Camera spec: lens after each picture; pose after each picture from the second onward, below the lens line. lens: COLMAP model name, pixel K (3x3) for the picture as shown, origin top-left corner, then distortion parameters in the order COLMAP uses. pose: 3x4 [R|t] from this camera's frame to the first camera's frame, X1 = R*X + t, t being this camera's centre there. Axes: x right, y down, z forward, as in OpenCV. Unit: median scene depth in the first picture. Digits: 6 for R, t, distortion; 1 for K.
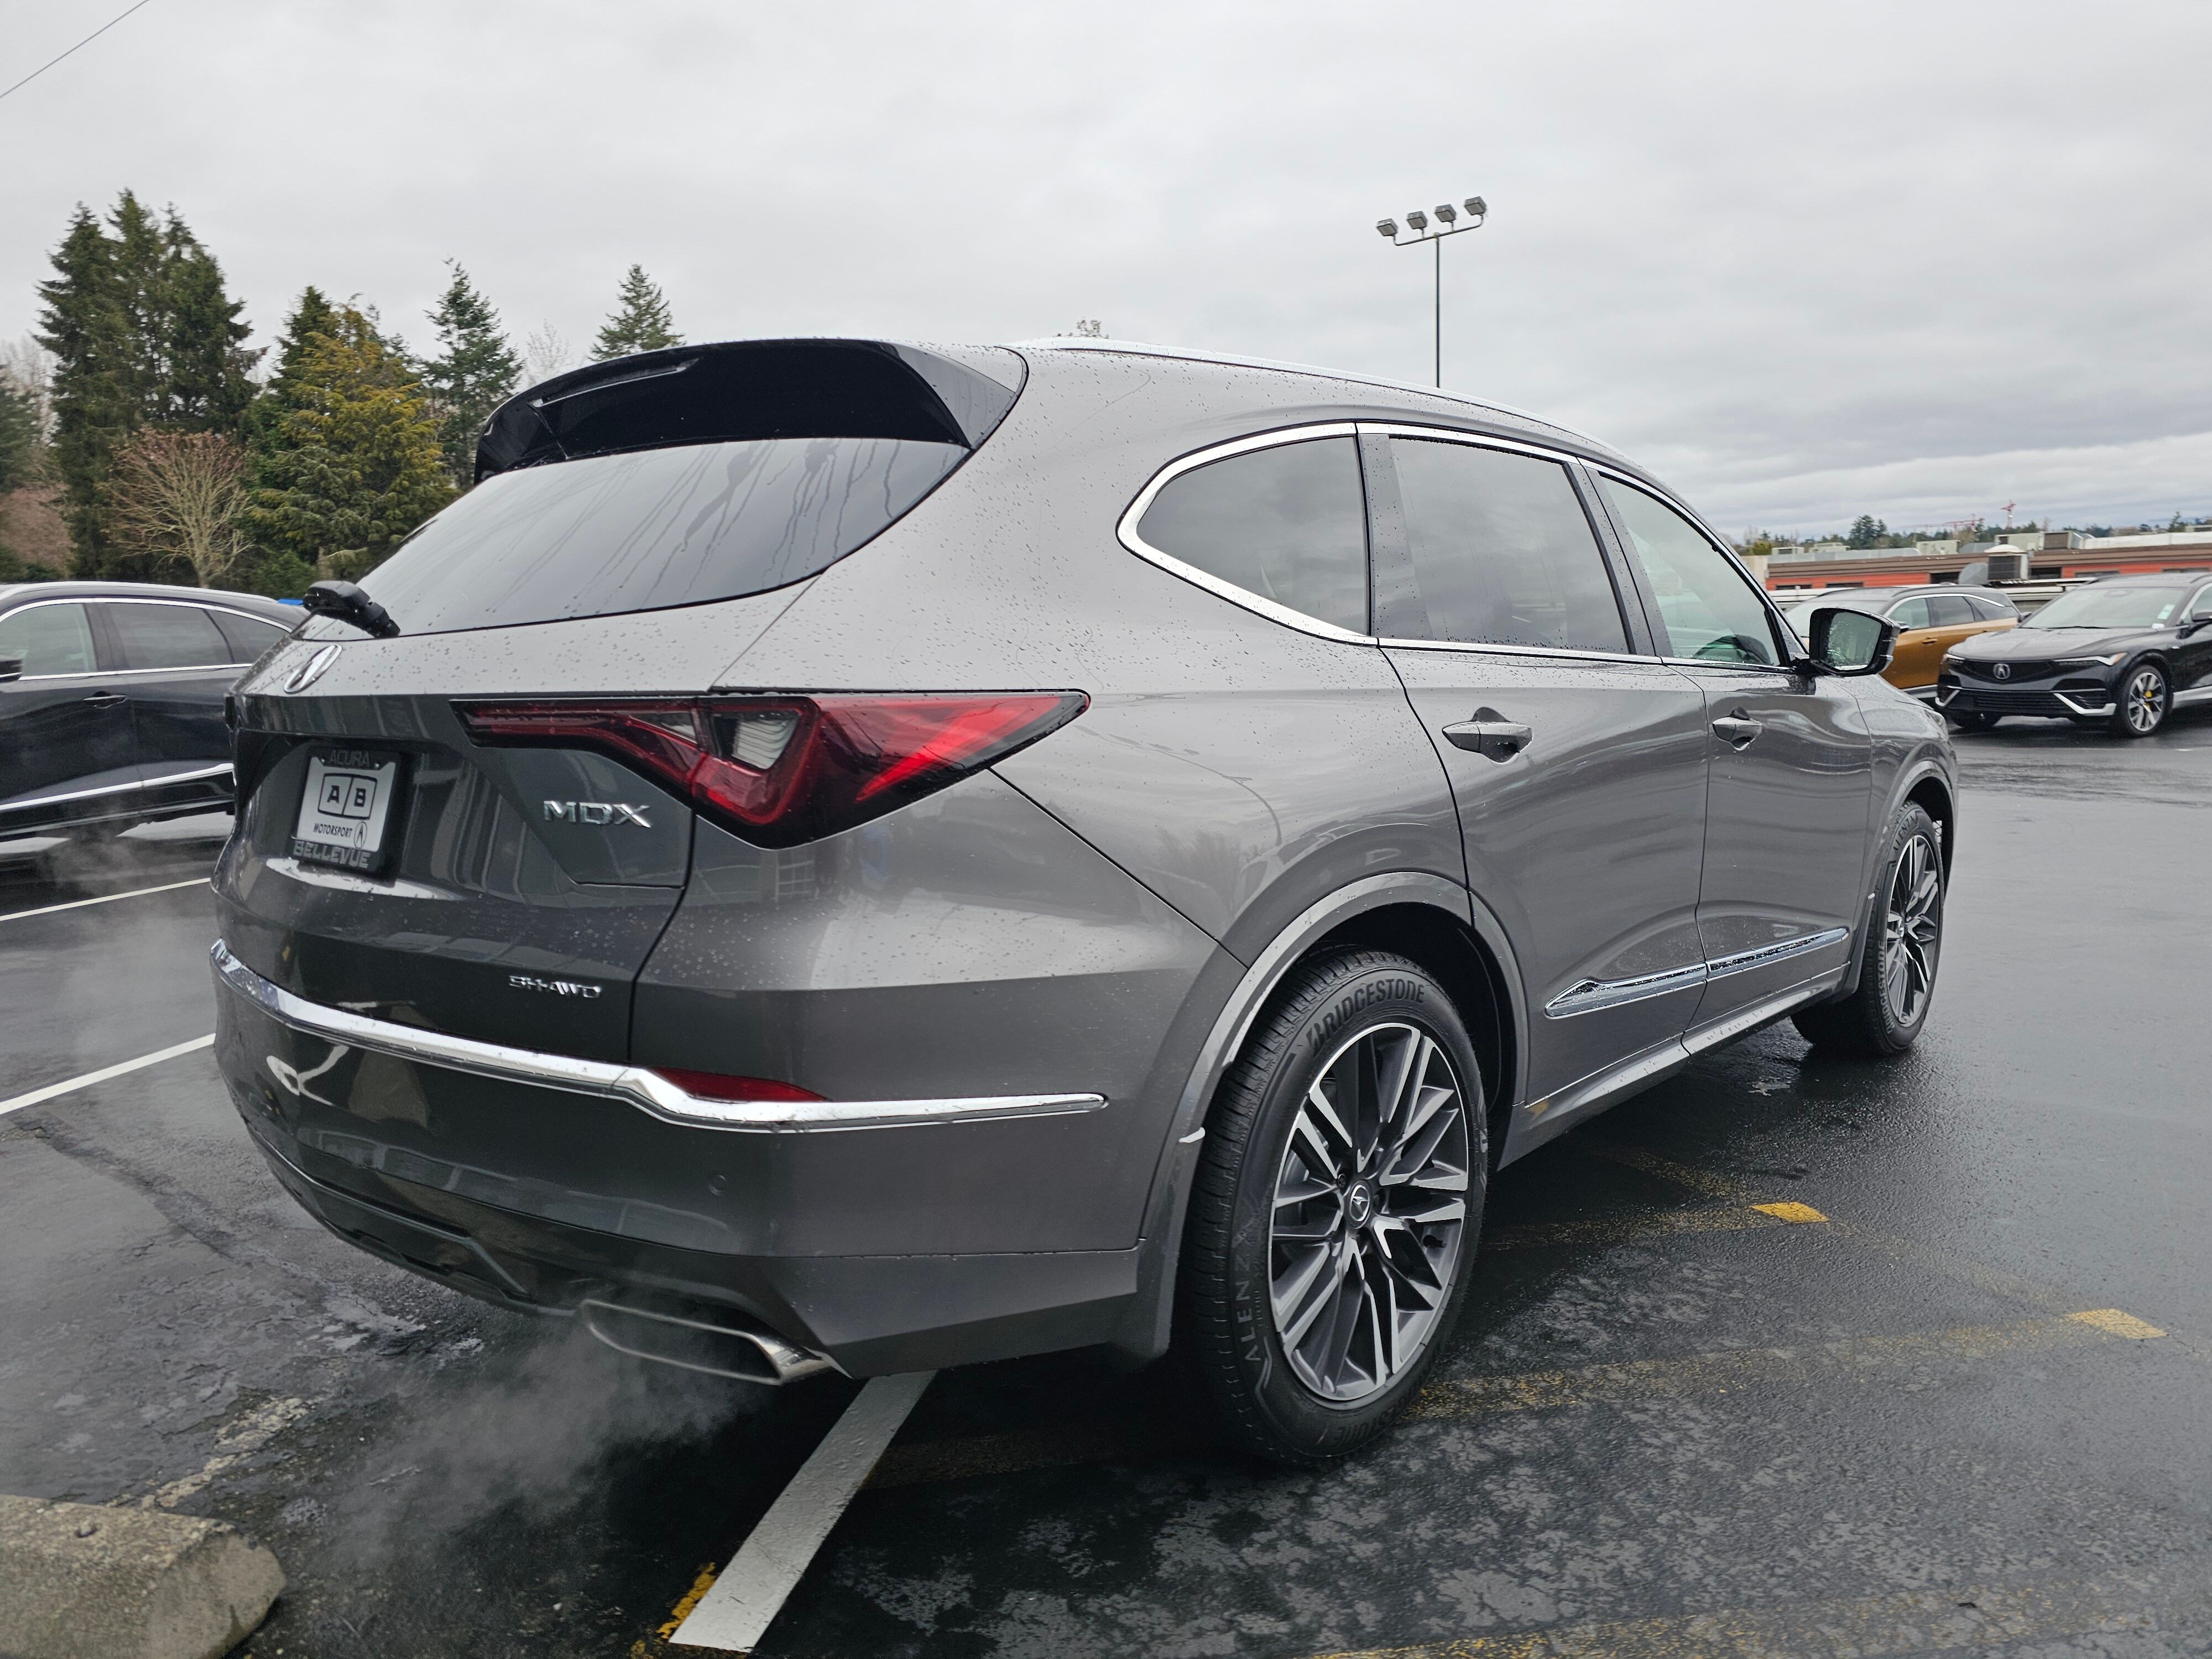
lens RADIAL K [[1602.7, 0, 1070.2], [0, 1602.7, 859.6], [0, 0, 1]] dist [0.024140, -0.023911]
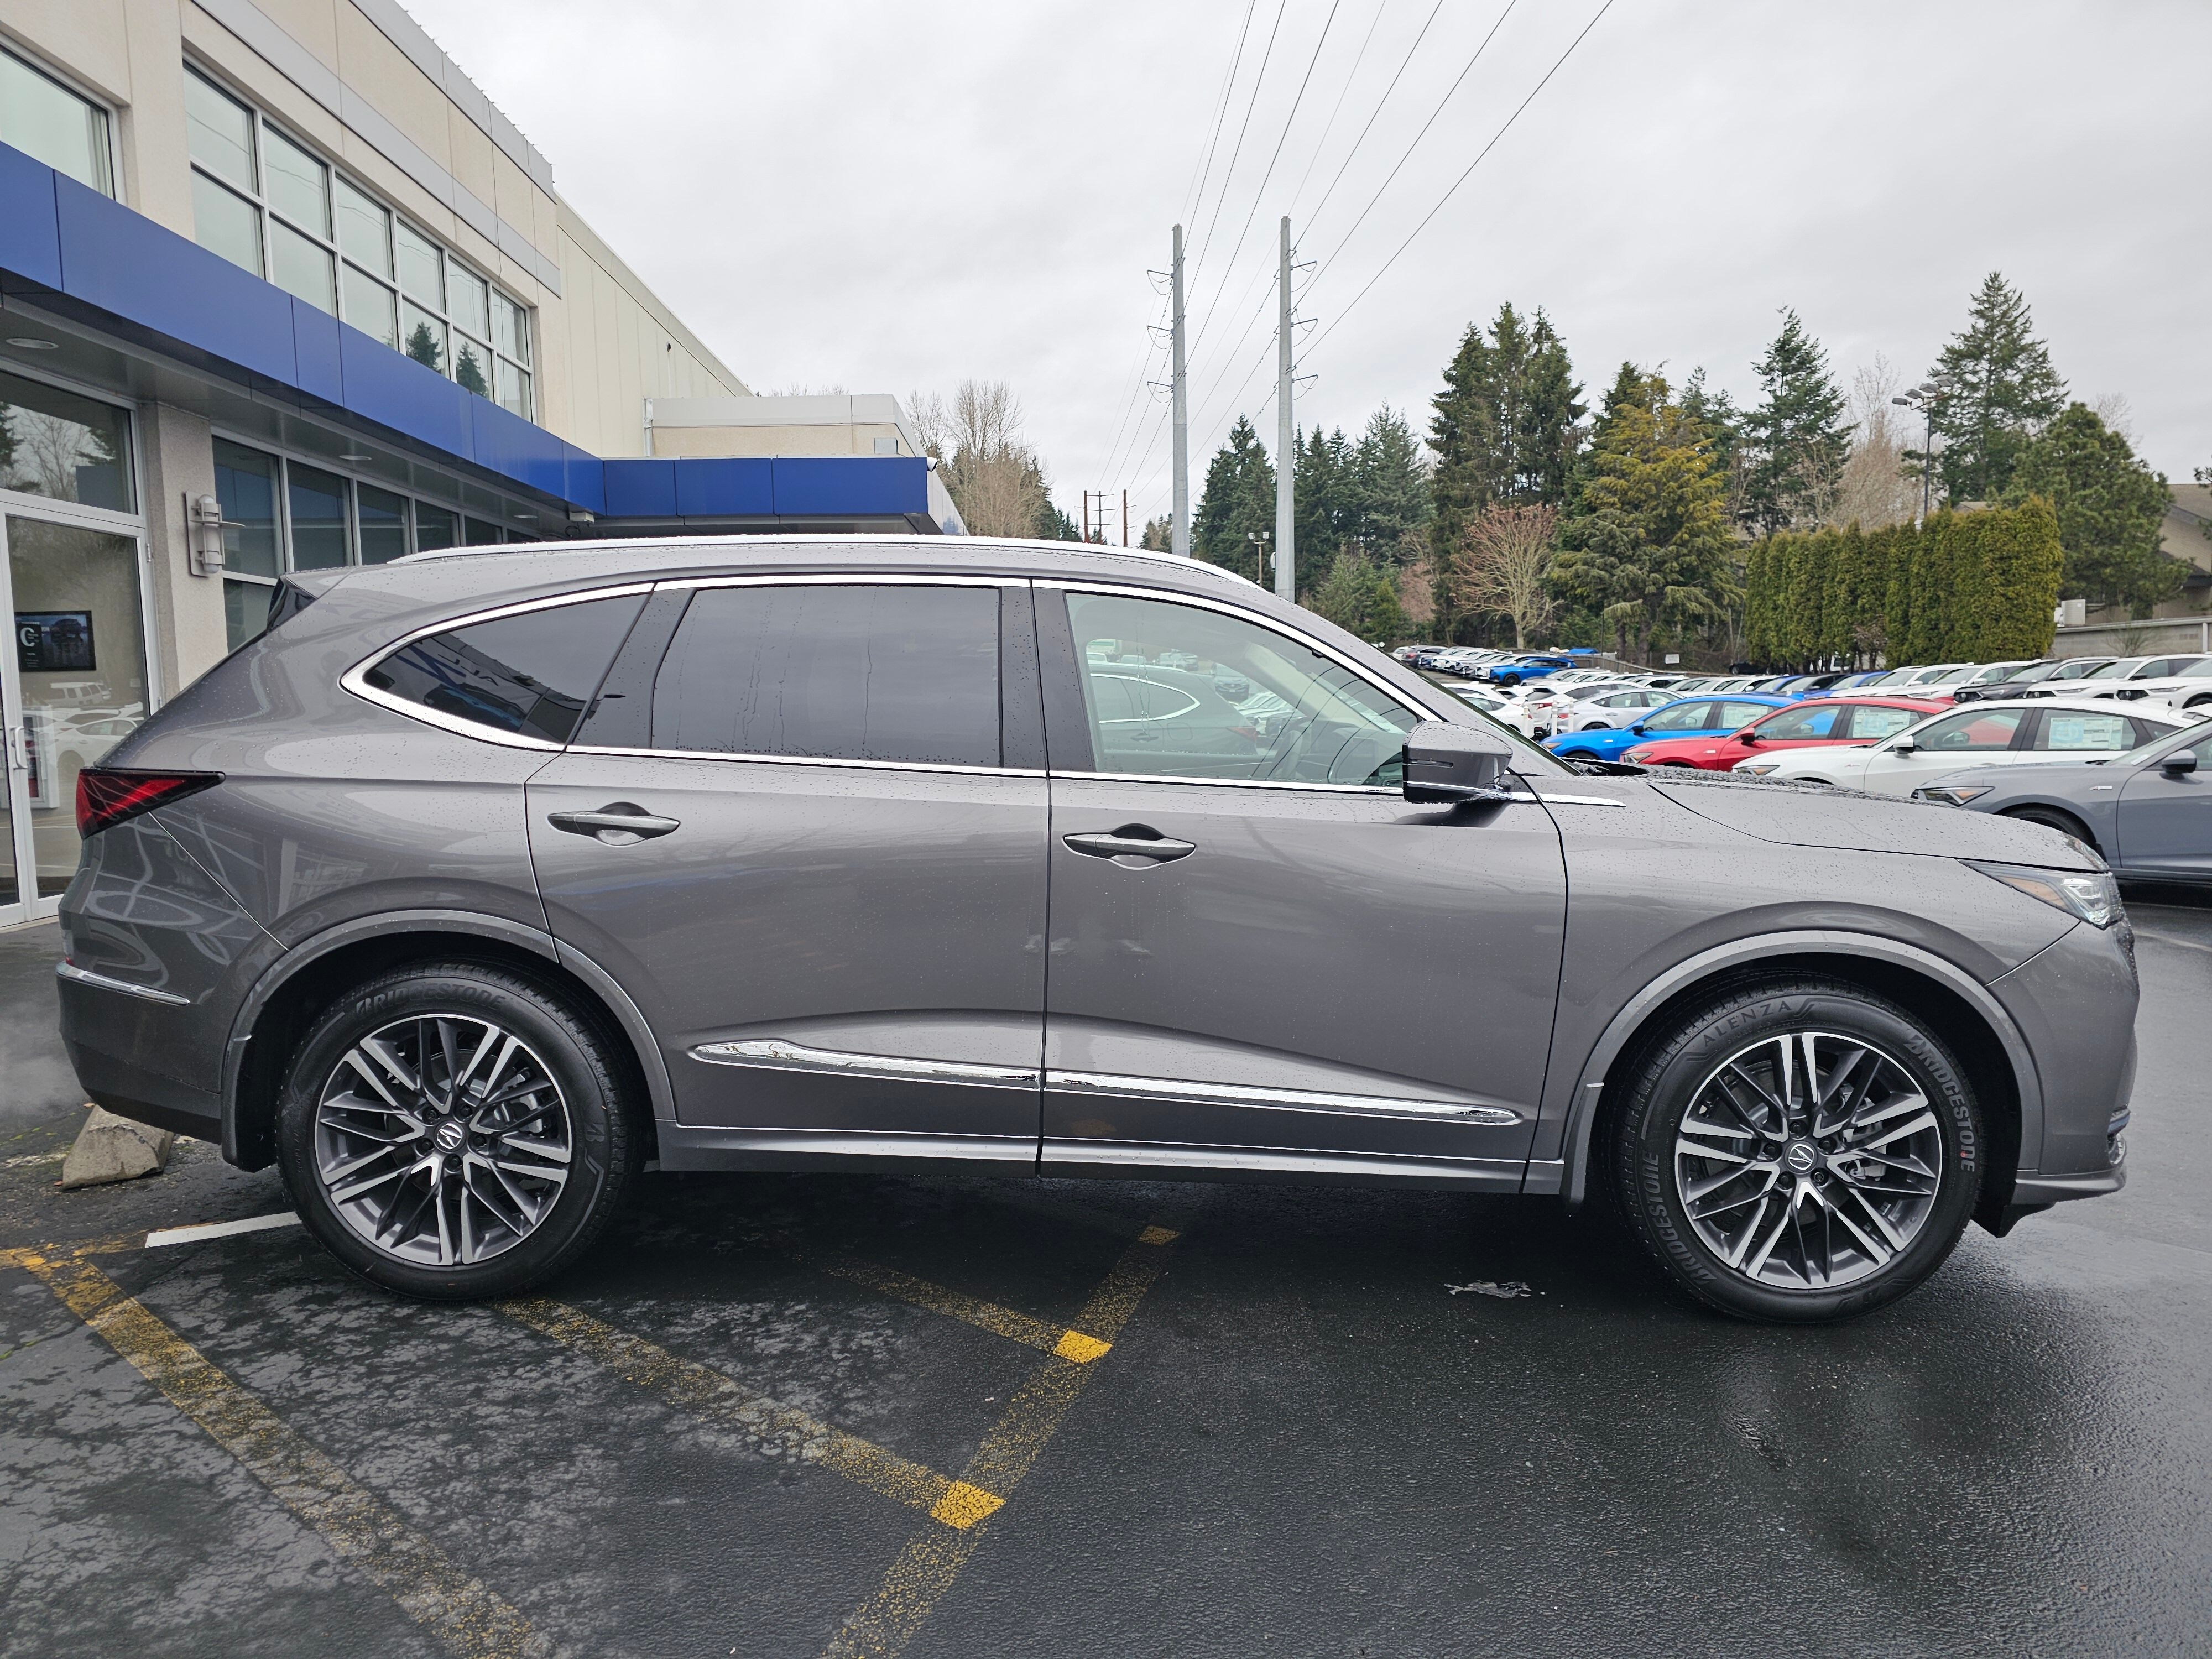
lens RADIAL K [[1602.7, 0, 1070.2], [0, 1602.7, 859.6], [0, 0, 1]] dist [0.024140, -0.023911]
pose [[0.596518, 0.089569, -0.797586, 0.200878], [-0.105363, 0.993892, 0.032813, -0.017378], [0.795654, 0.064462, 0.602312, 0.066716]]
